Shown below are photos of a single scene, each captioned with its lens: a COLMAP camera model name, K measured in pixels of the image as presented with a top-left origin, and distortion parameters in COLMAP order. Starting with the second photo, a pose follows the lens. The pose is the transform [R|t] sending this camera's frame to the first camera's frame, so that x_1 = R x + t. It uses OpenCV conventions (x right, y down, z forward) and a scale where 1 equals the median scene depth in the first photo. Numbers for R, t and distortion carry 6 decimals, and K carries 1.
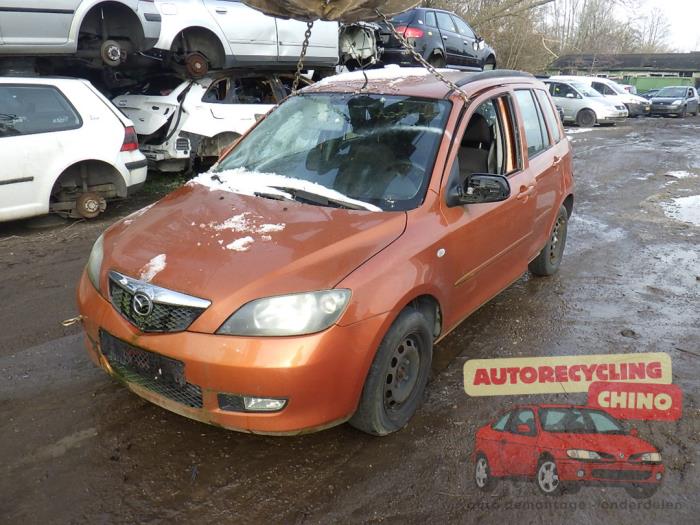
lens RADIAL K [[528.3, 0, 350.0], [0, 528.3, 262.5], [0, 0, 1]] dist [0.006363, -0.002648]
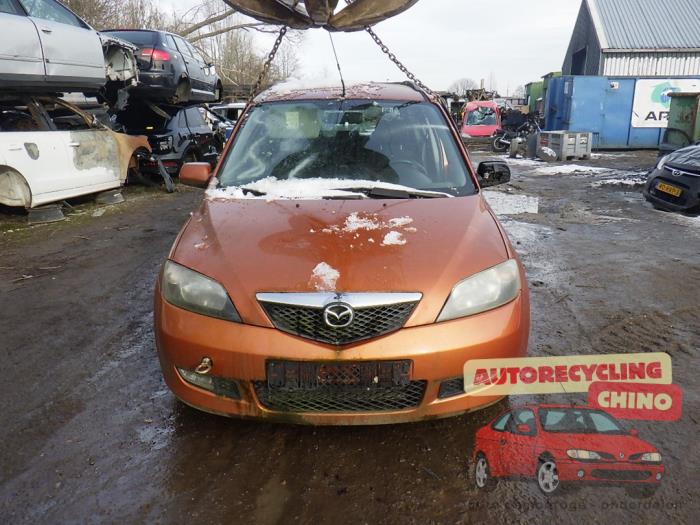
lens RADIAL K [[528.3, 0, 350.0], [0, 528.3, 262.5], [0, 0, 1]] dist [0.006363, -0.002648]
pose [[0.853107, -0.166367, 0.494501, -0.610521], [0.189576, 0.981861, 0.003277, -0.007711], [-0.486076, 0.090950, 0.869171, 0.139361]]
